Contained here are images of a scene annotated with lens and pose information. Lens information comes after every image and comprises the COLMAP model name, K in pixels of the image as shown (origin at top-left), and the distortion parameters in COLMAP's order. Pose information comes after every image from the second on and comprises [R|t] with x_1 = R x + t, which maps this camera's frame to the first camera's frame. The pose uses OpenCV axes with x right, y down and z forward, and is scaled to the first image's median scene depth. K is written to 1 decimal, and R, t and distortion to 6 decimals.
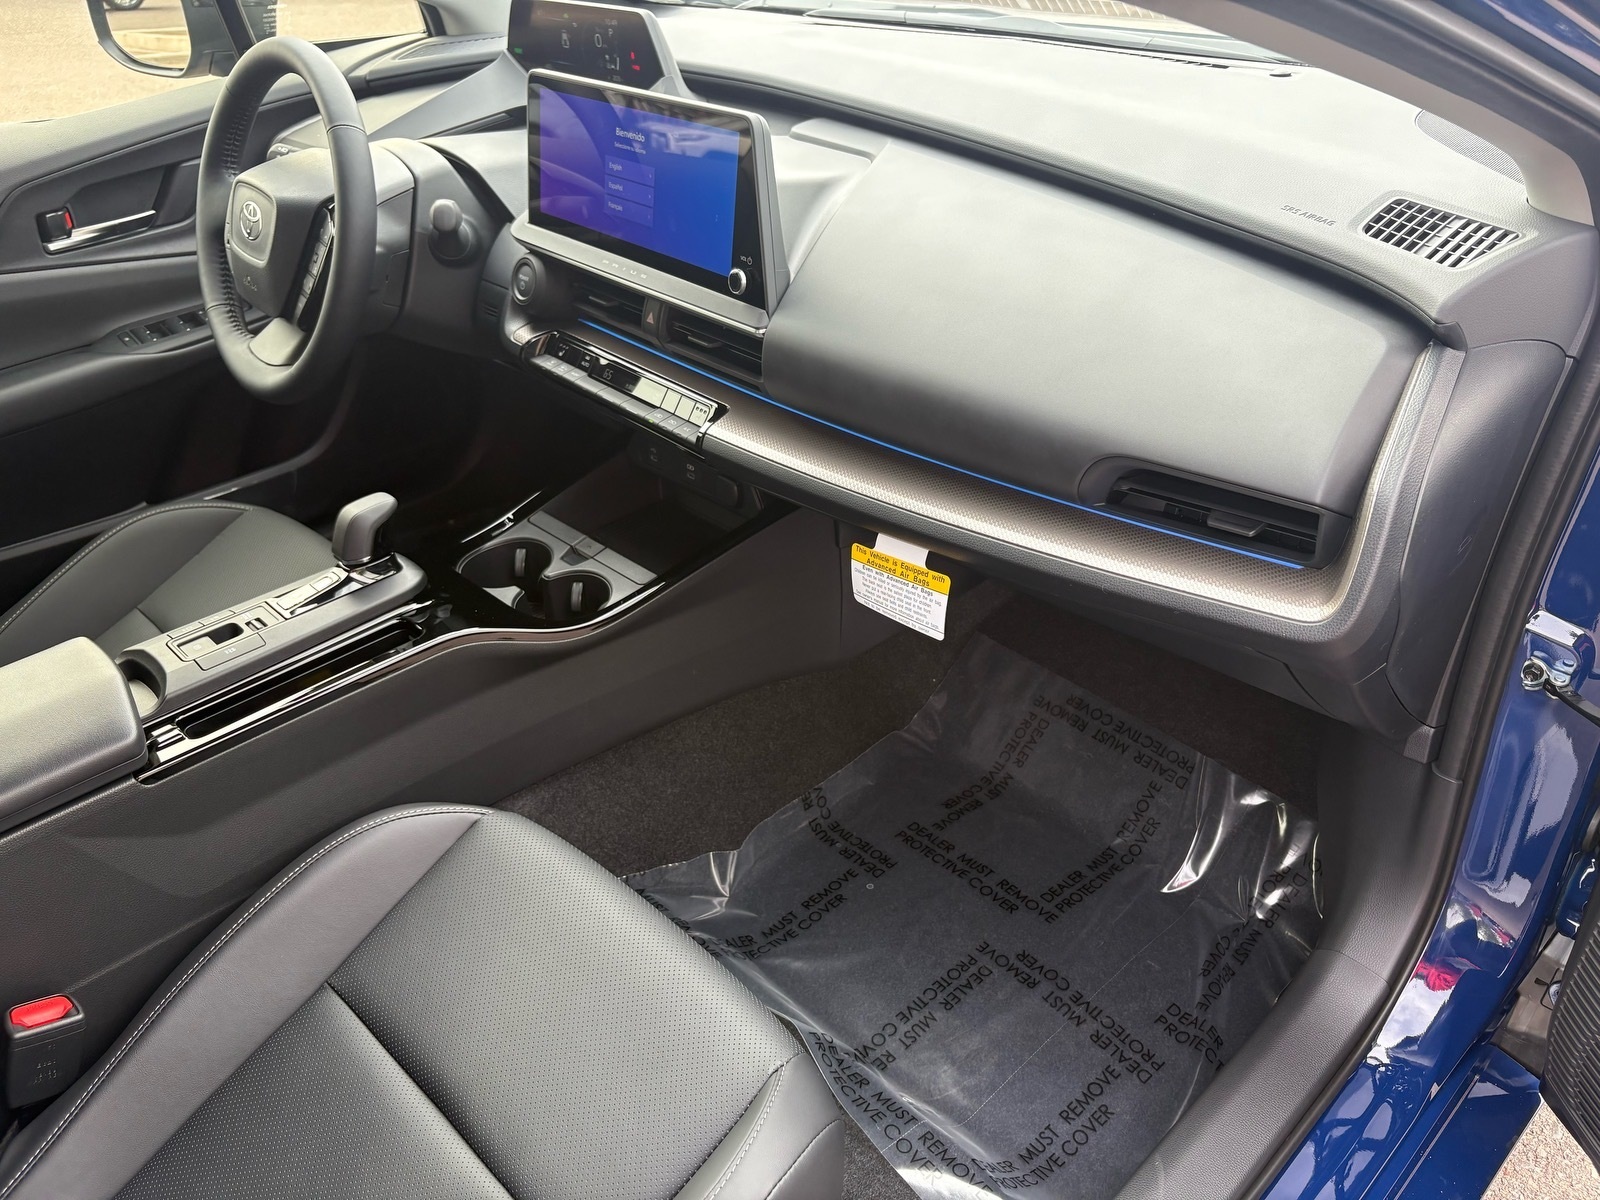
lens RADIAL K [[1221.3, 0, 809.8], [0, 1221.3, 596.6], [0, 0, 1]] dist [0.036373, -0.041790]
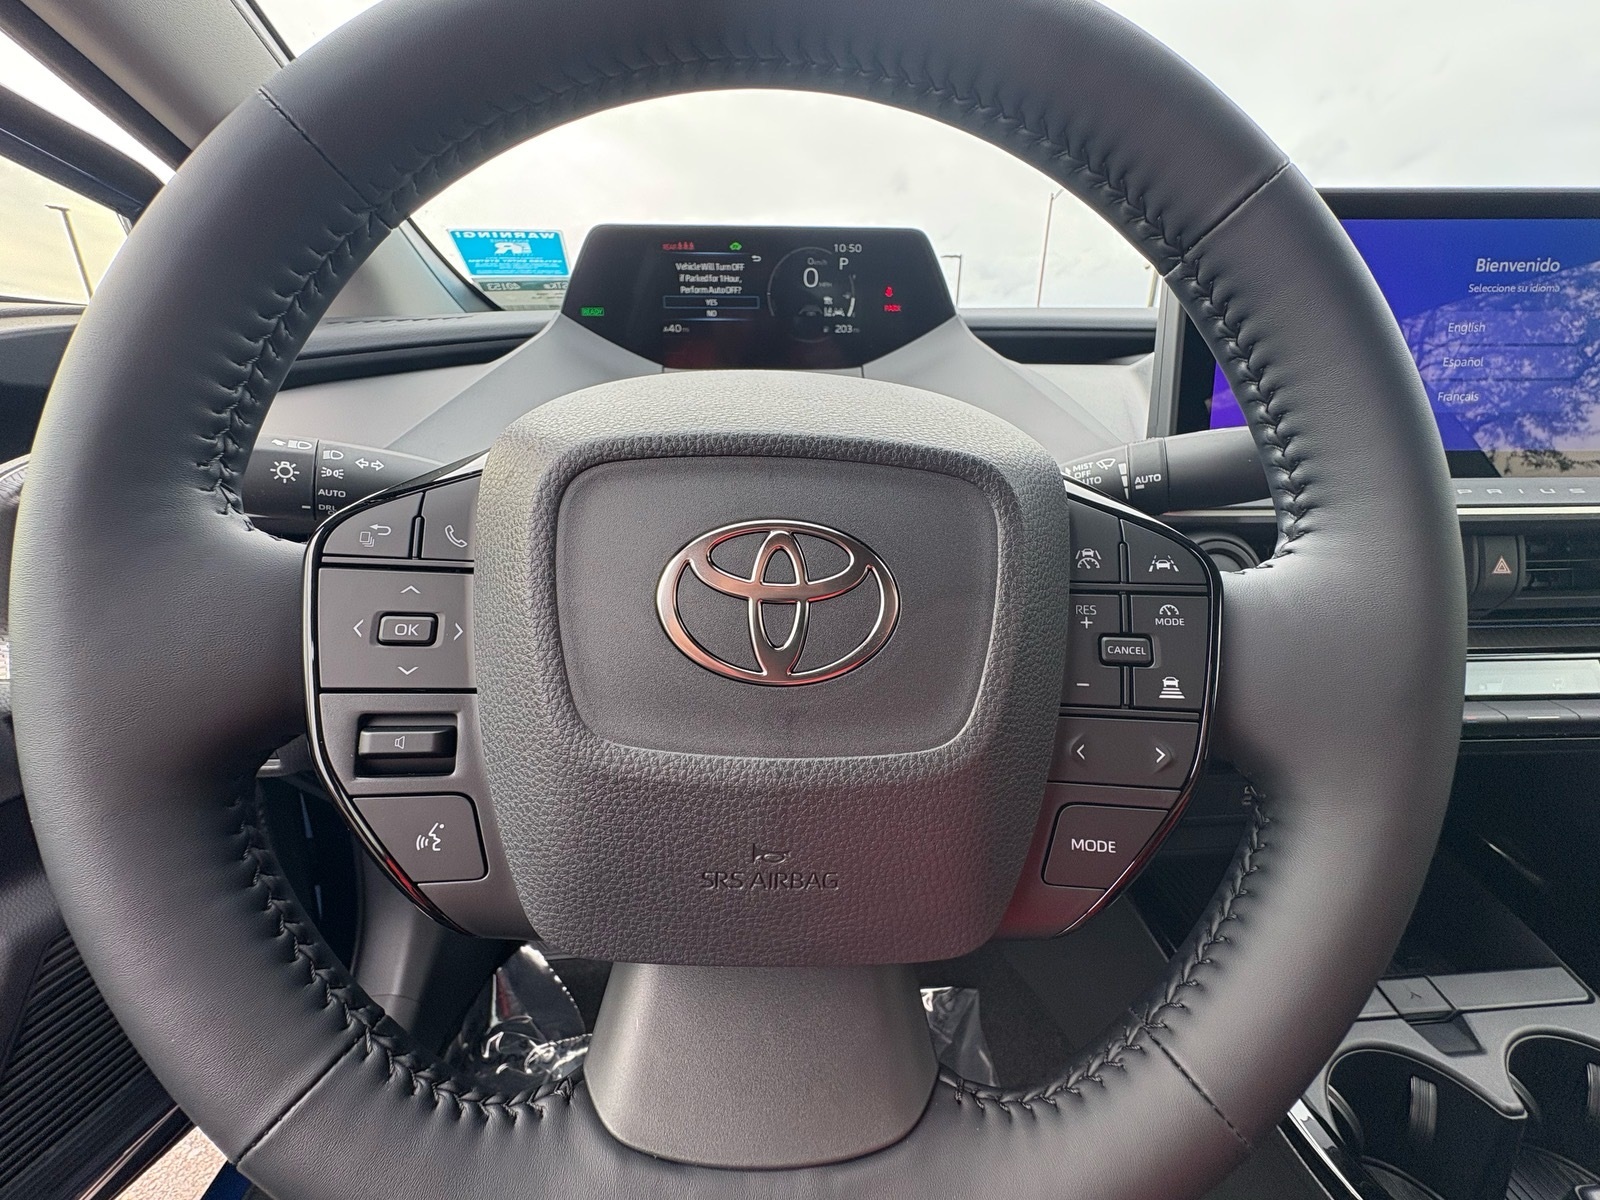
lens RADIAL K [[646.2, 0, 799.7], [0, 646.2, 593.4], [0, 0, 1]] dist [0.000281, 0.000160]
pose [[0.643470, -0.215302, 0.734569, -0.538560], [0.397750, 0.913952, -0.080543, -0.296898], [-0.654019, 0.344002, 0.673737, 0.922053]]
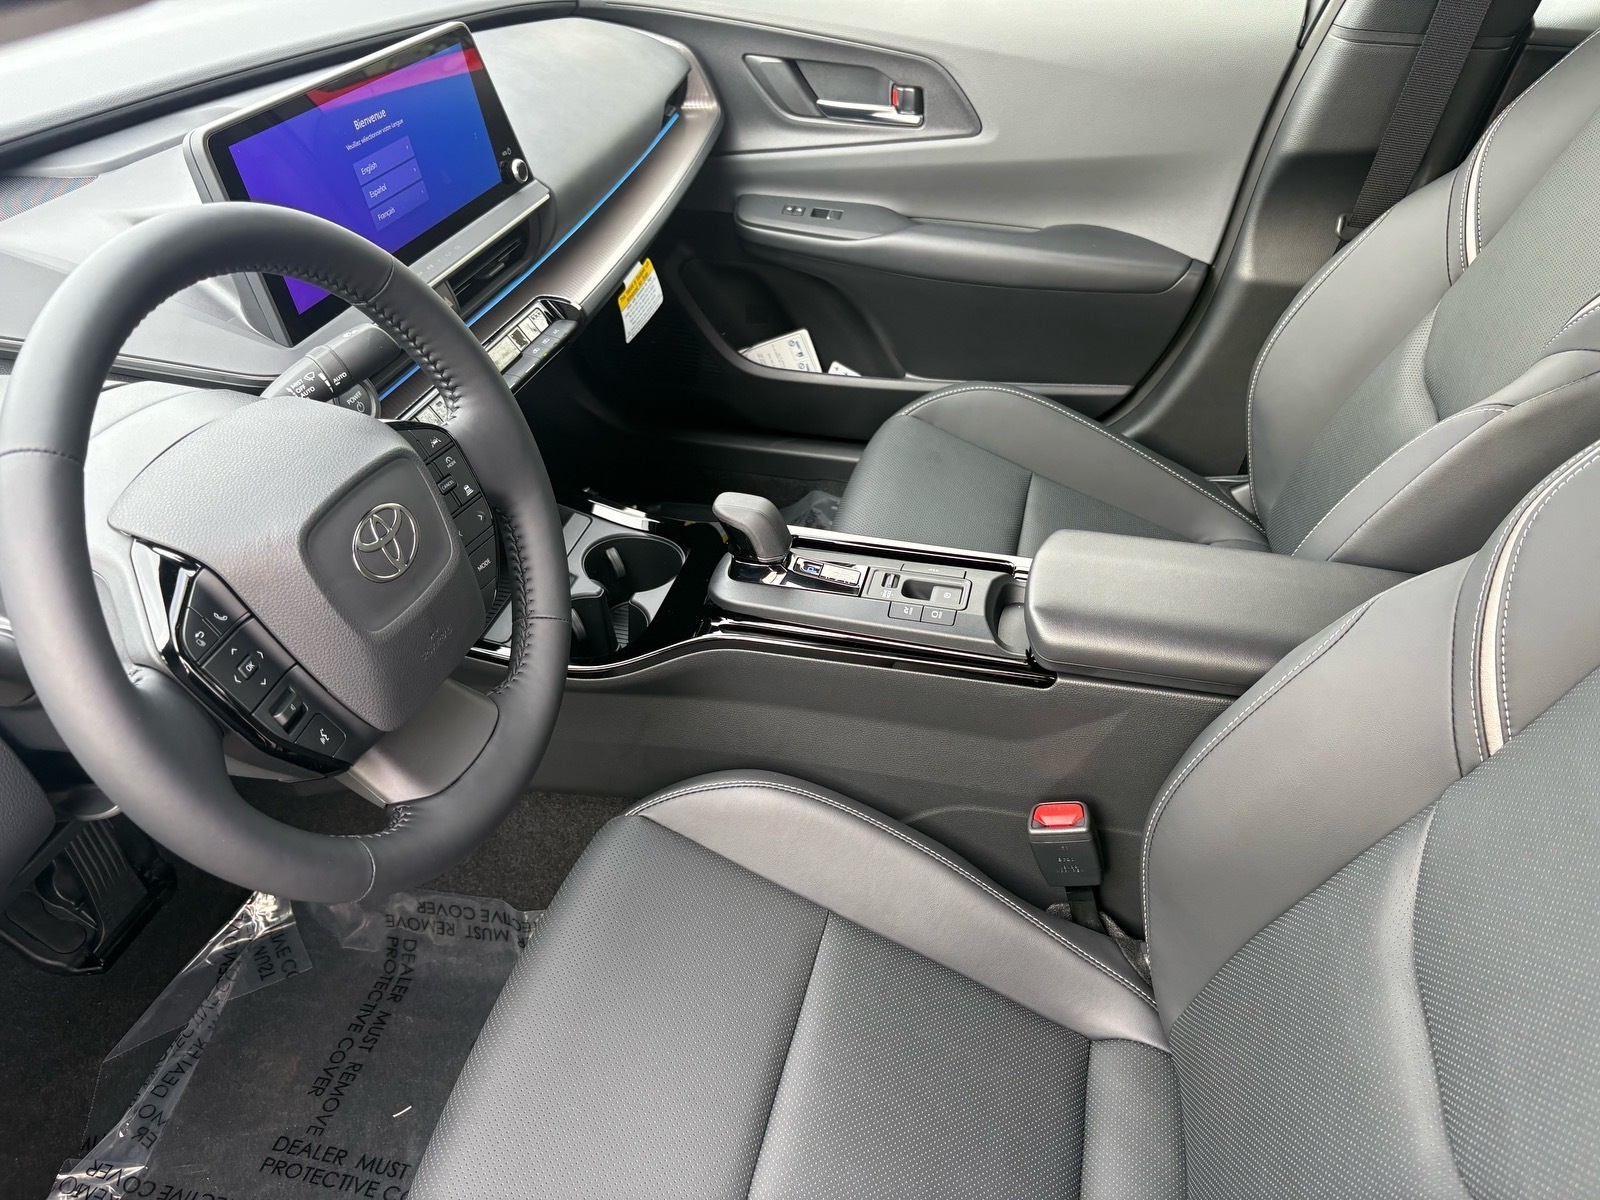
lens RADIAL K [[1220.6, 0, 797.7], [0, 1220.6, 603.0], [0, 0, 1]] dist [0.007314, 0.004100]
pose [[-0.530424, -0.472408, 0.703904, -0.918015], [0.480545, 0.516489, 0.708742, -0.572542], [-0.698374, 0.714192, -0.046945, 0.925371]]
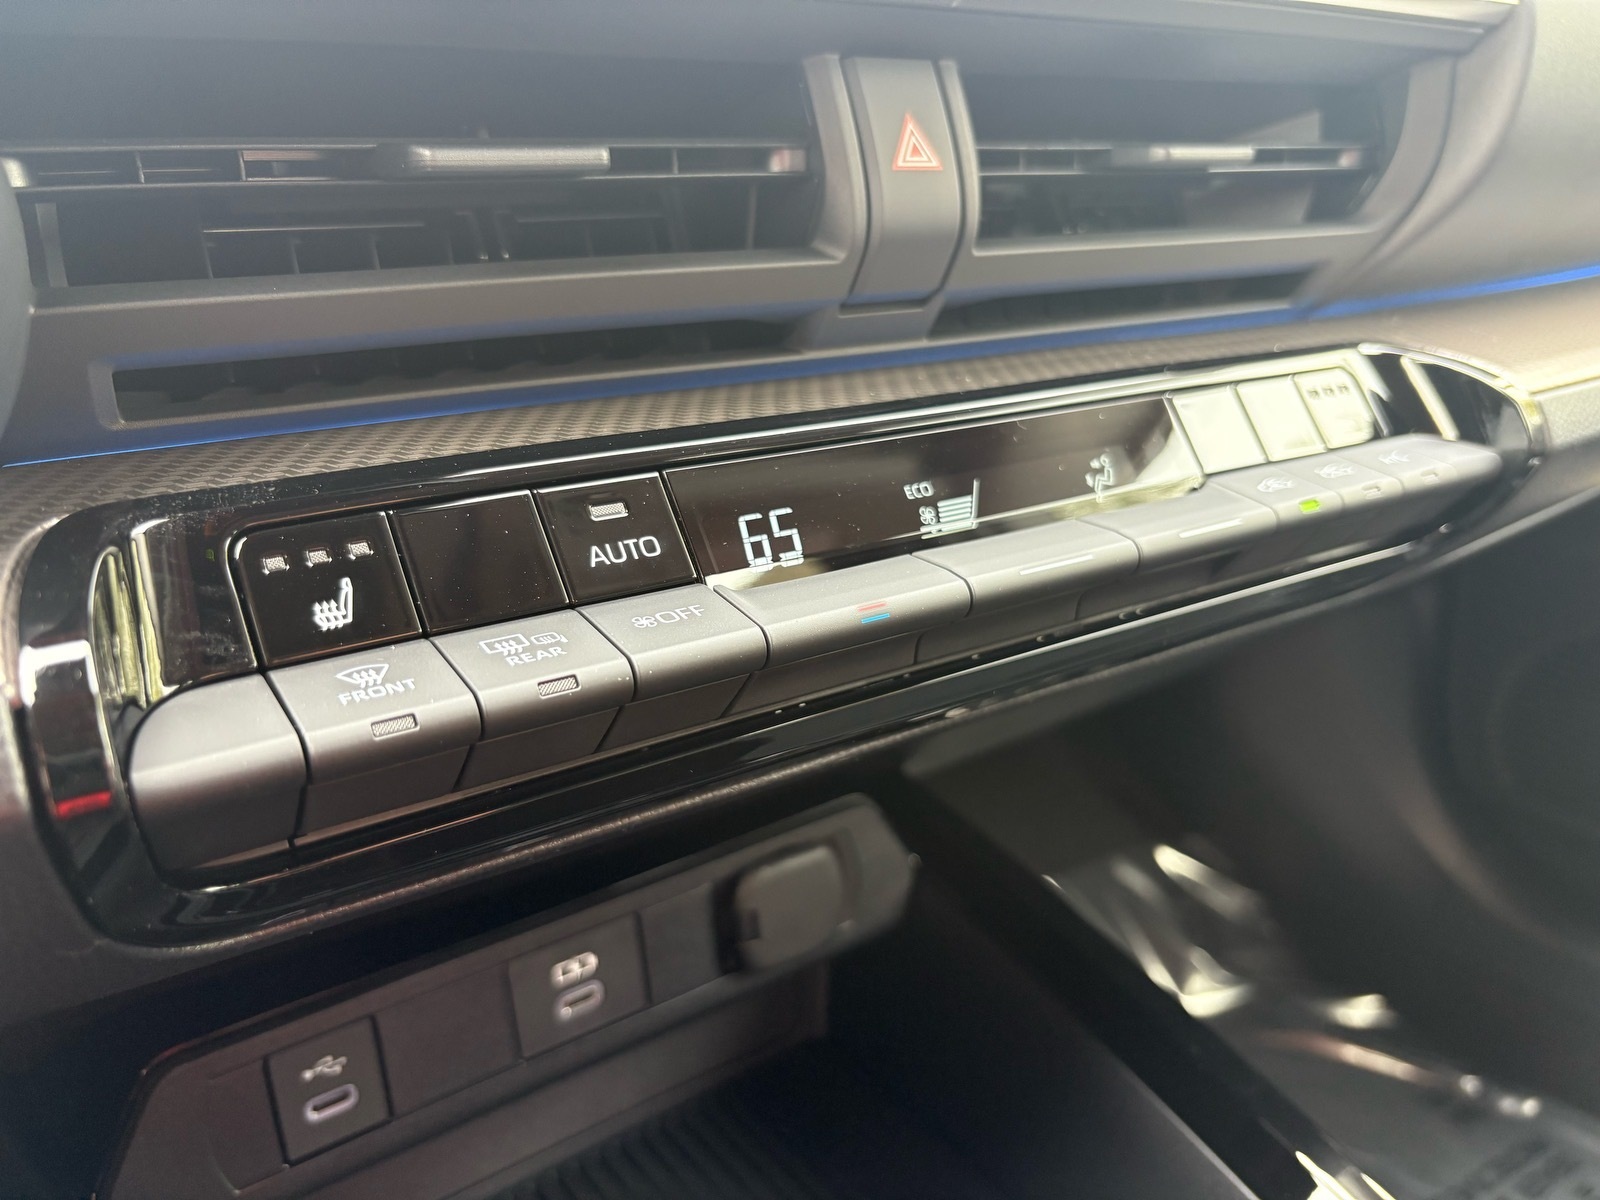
lens RADIAL K [[1246.2, 0, 800.0], [0, 1246.2, 600.0], [0, 0, 1]] dist [-0.007641, -0.005818]
pose [[0.130973, -0.285685, 0.949331, -0.313140], [0.541798, 0.822557, 0.172786, -0.191968], [-0.830241, 0.491716, 0.262517, 0.905484]]
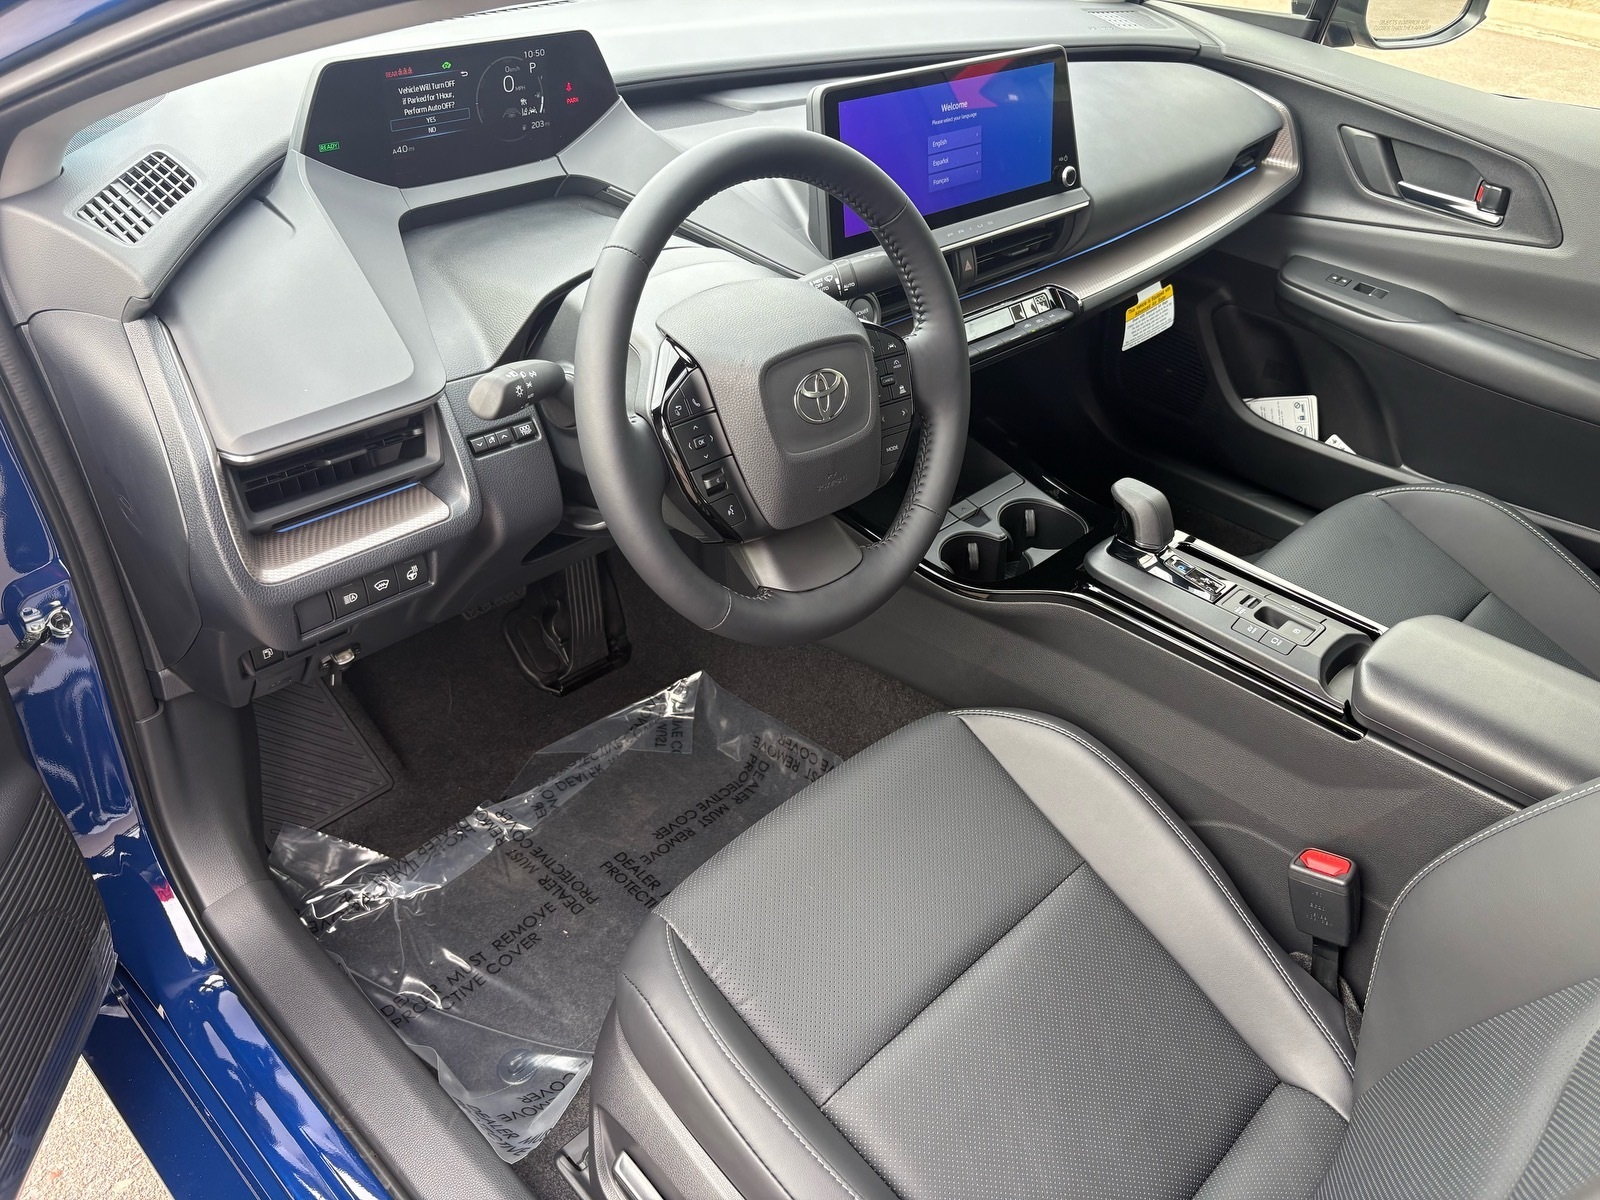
lens RADIAL K [[1221.3, 0, 809.8], [0, 1221.3, 596.6], [0, 0, 1]] dist [0.036373, -0.041790]
pose [[-0.033080, -0.548200, 0.835693, -1.094025], [0.497193, 0.716321, 0.489575, -0.565800], [-0.867009, 0.431696, 0.248865, 0.886476]]
